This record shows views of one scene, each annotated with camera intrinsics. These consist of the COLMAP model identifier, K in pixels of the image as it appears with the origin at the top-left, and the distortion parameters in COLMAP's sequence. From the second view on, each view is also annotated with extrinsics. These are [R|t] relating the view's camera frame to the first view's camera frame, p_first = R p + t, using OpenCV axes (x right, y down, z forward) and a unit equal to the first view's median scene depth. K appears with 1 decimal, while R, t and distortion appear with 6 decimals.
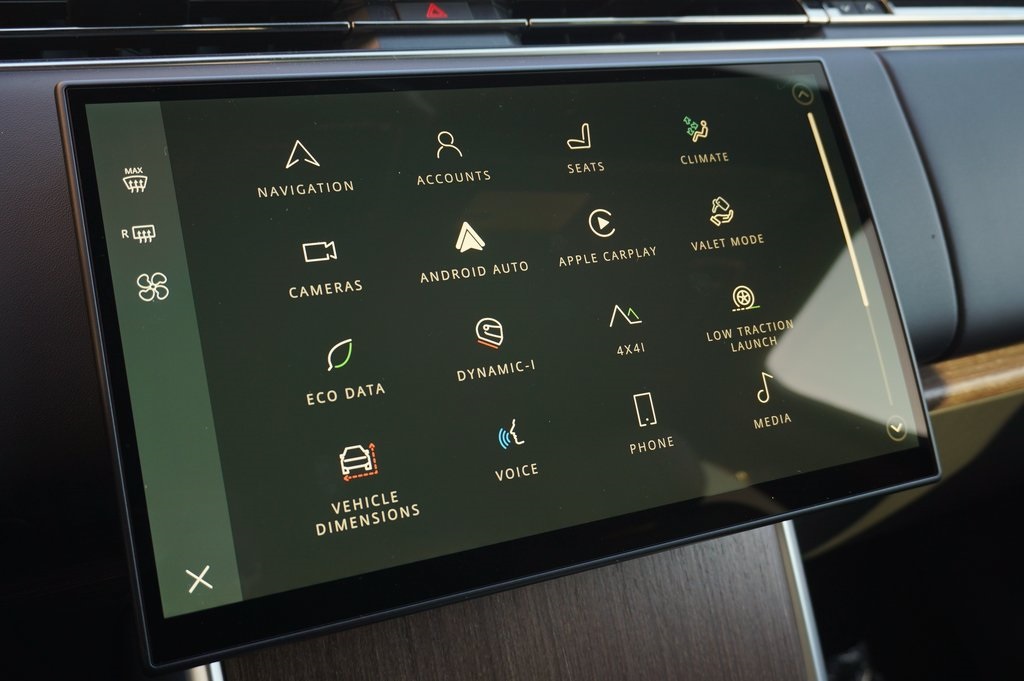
lens RADIAL K [[1009.0, 0, 511.7], [0, 1009.0, 348.9], [0, 0, 1]] dist [0.000942, 0.003564]
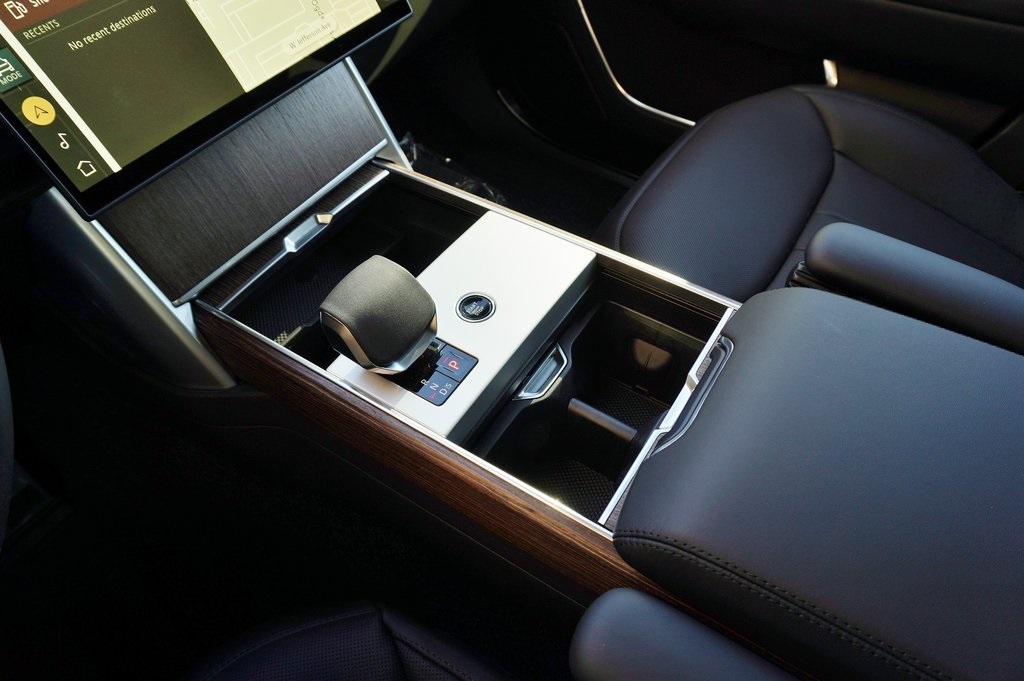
lens RADIAL K [[686.9, 0, 512.0], [0, 686.9, 340.5], [0, 0, 1]] dist [-0.042965, 0.038958]
pose [[0.837866, -0.431976, 0.333734, -0.139207], [0.211971, 0.820863, 0.530332, -0.014420], [-0.503040, -0.373605, 0.779340, -0.386358]]
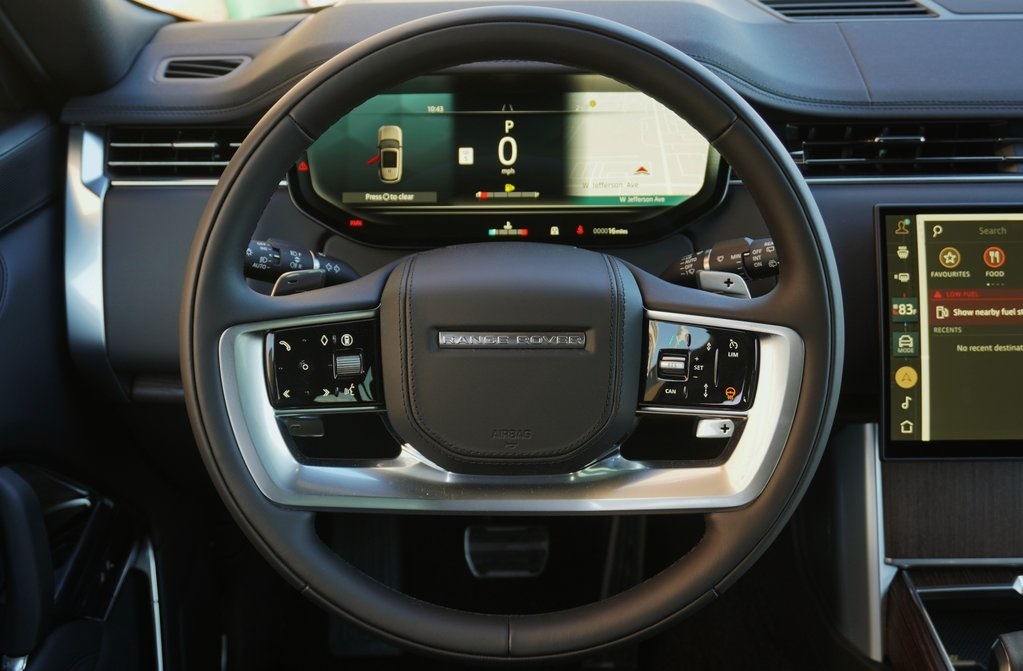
lens RADIAL K [[1192.3, 0, 505.8], [0, 1192.3, 364.4], [0, 0, 1]] dist [0.025074, -0.033146]
pose [[0.917840, 0.188867, -0.349140, -0.151196], [-0.129625, 0.973945, 0.186090, -0.225755], [0.375189, -0.125543, 0.918407, -1.359592]]
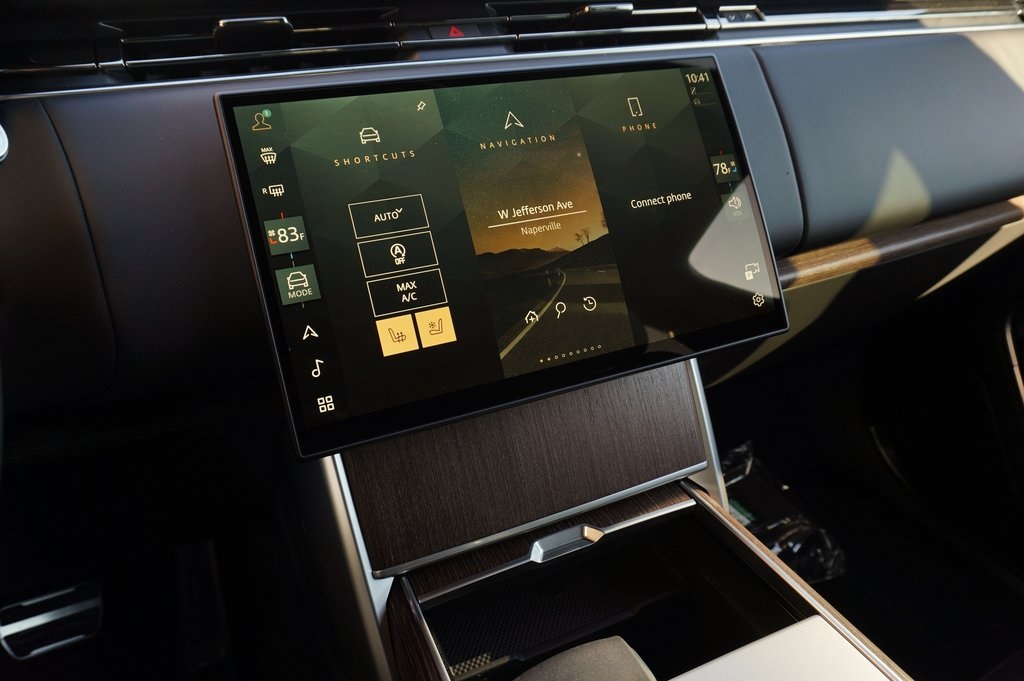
lens RADIAL K [[686.9, 0, 512.0], [0, 686.9, 340.5], [0, 0, 1]] dist [-0.042965, 0.038958]
pose [[0.999380, -0.032606, -0.013294, 0.006730], [0.033967, 0.992203, 0.119915, 0.002063], [0.009280, -0.120292, 0.992695, -0.059730]]
